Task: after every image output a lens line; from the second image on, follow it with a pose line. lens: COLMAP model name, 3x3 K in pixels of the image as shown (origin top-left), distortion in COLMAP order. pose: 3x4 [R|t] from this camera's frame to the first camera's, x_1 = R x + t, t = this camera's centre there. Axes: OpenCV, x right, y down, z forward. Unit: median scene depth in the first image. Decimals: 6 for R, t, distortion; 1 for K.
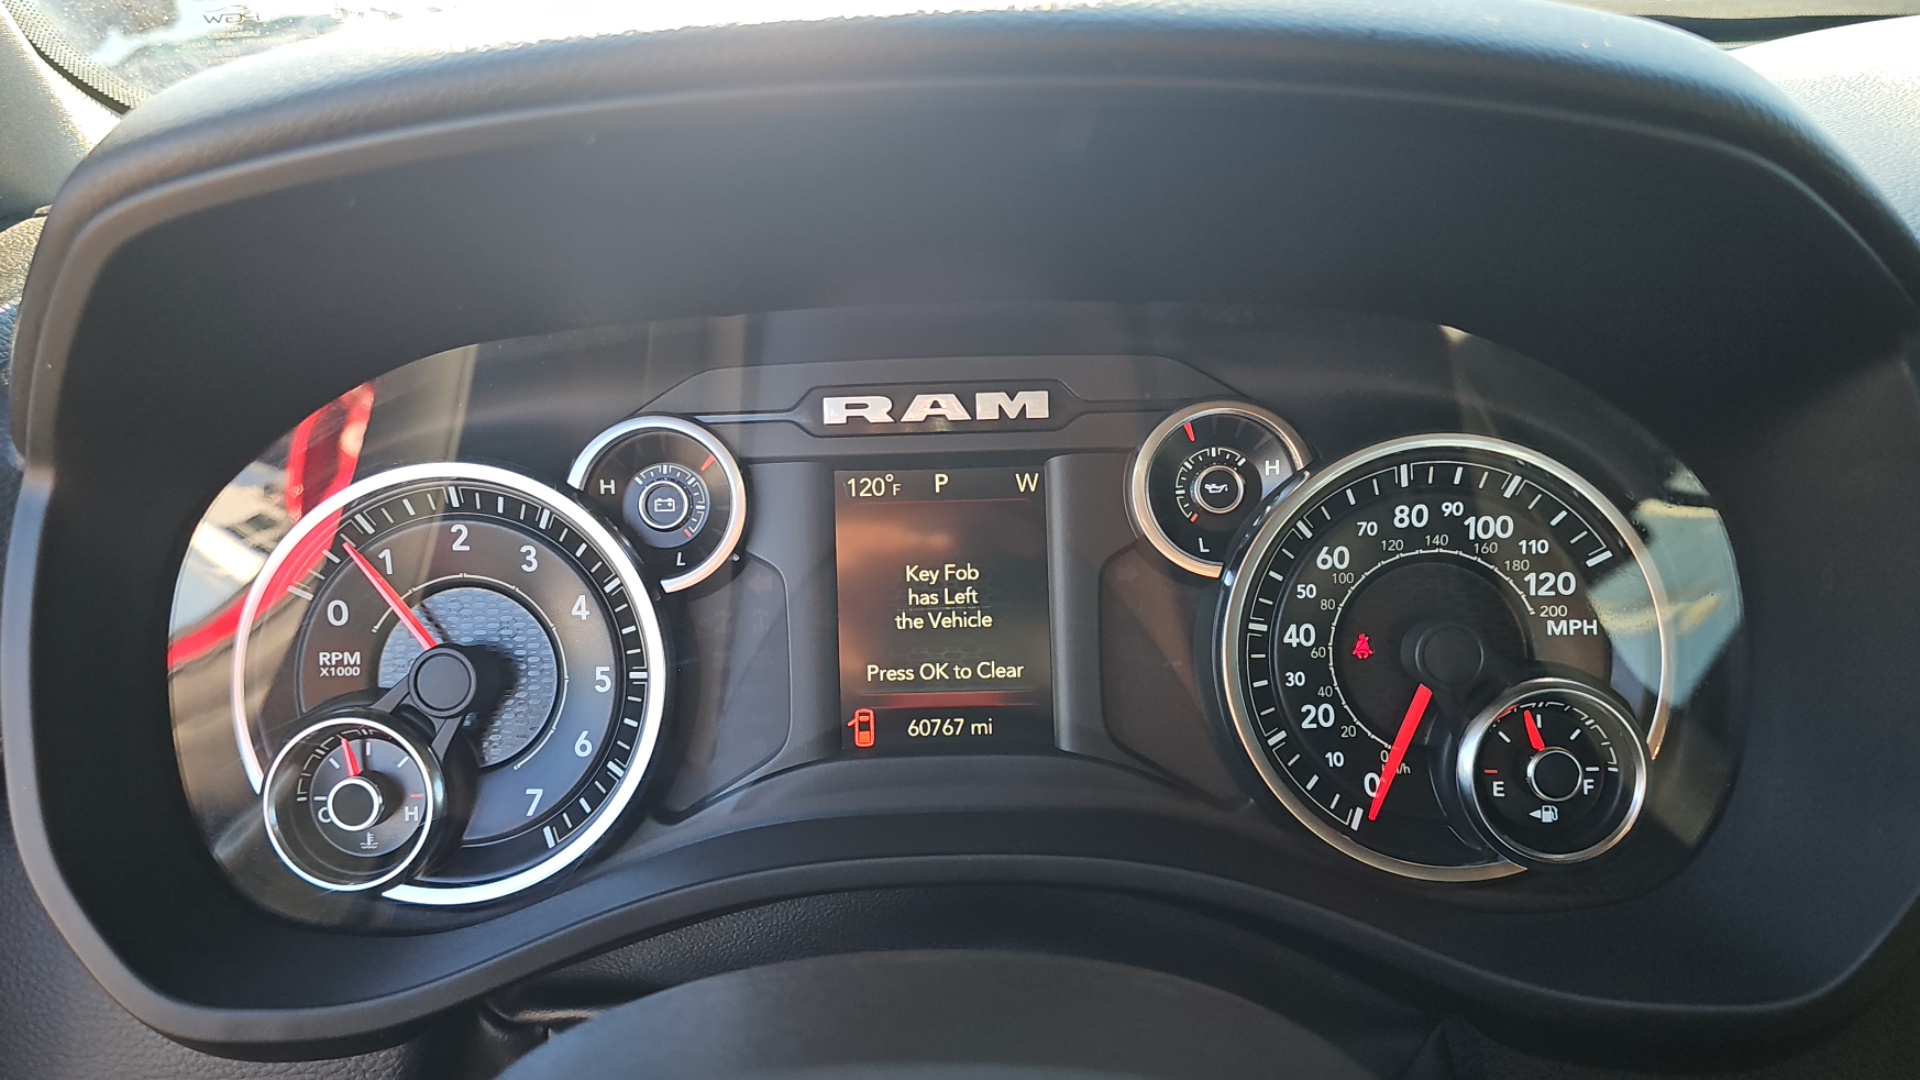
lens RADIAL K [[1325.5, 0, 960.0], [0, 1325.5, 540.0], [0, 0, 1]] dist [0.065682, -0.110564]
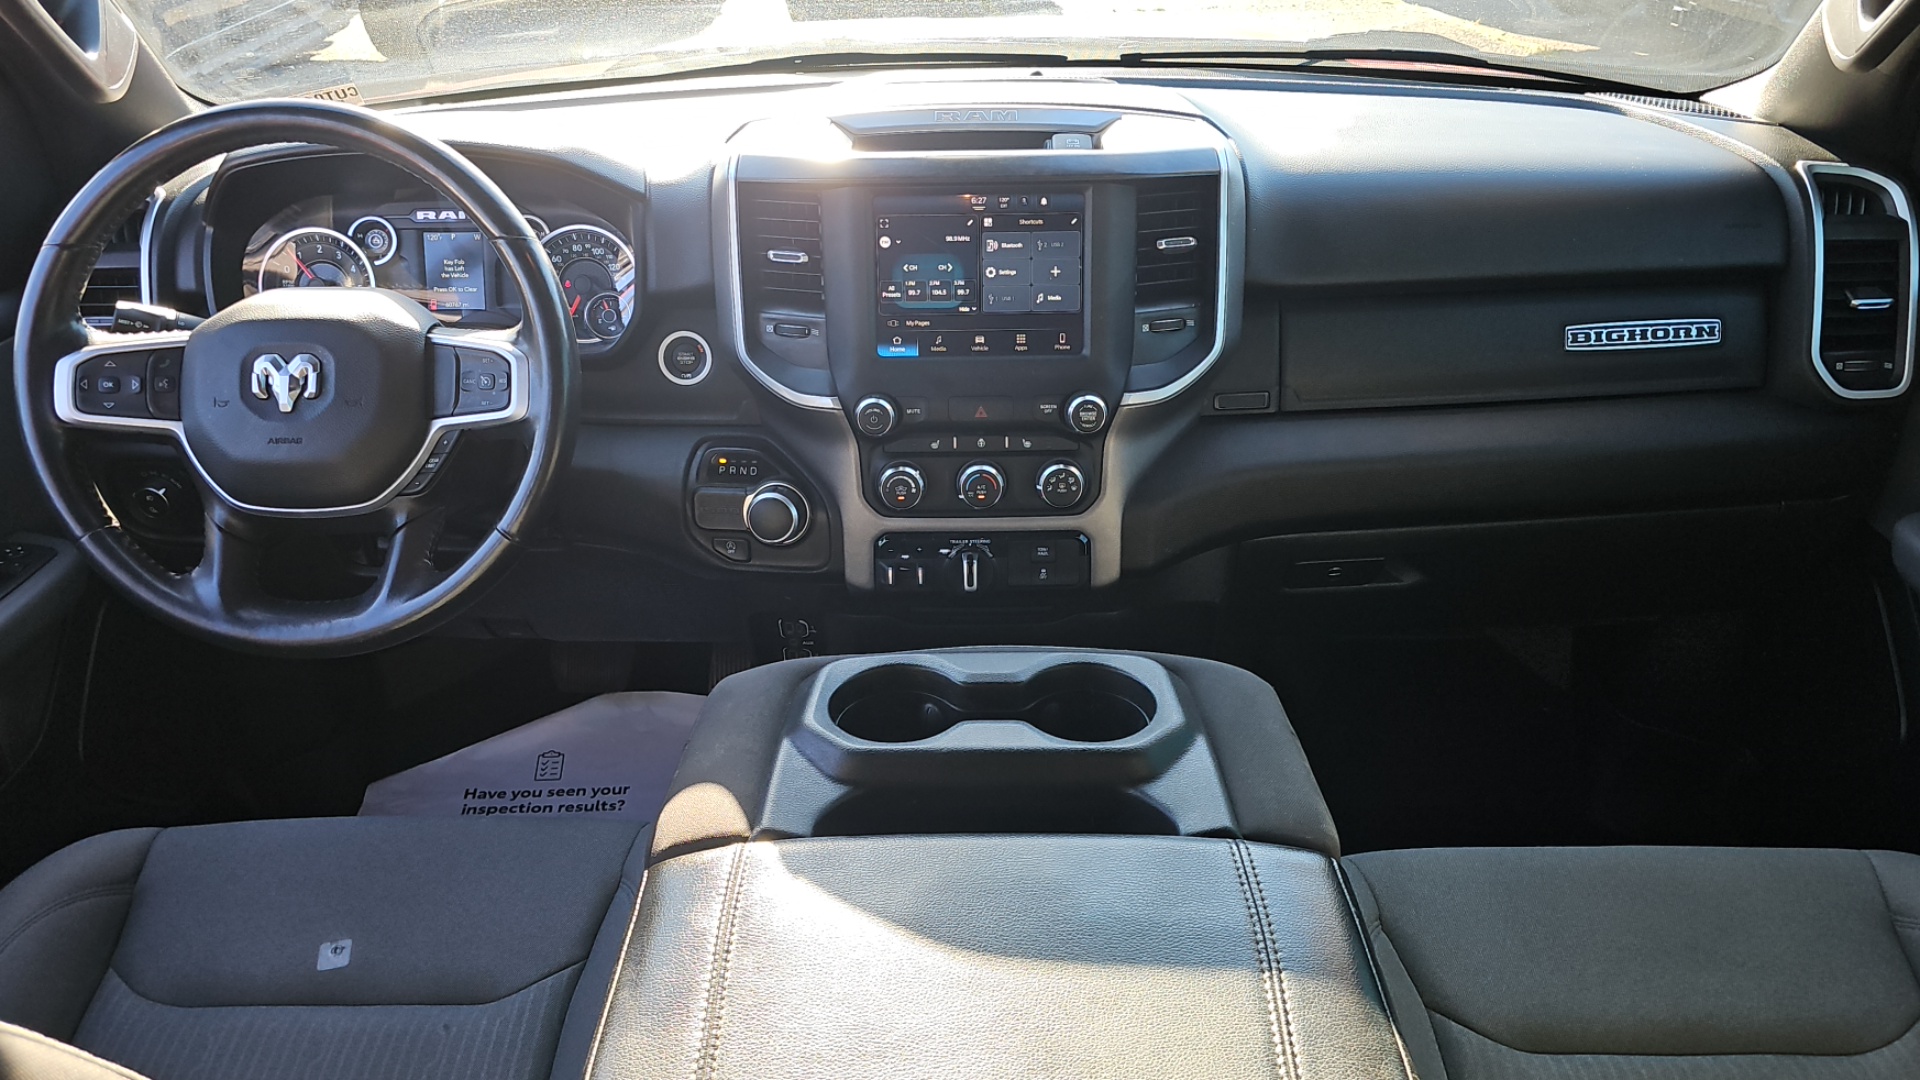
lens RADIAL K [[1325.5, 0, 960.0], [0, 1325.5, 540.0], [0, 0, 1]] dist [0.065682, -0.110564]
pose [[0.999711, 0.011416, 0.021161, 1.337996], [-0.014113, 0.991141, 0.132059, 0.284324], [-0.019466, -0.132319, 0.991016, -2.833493]]
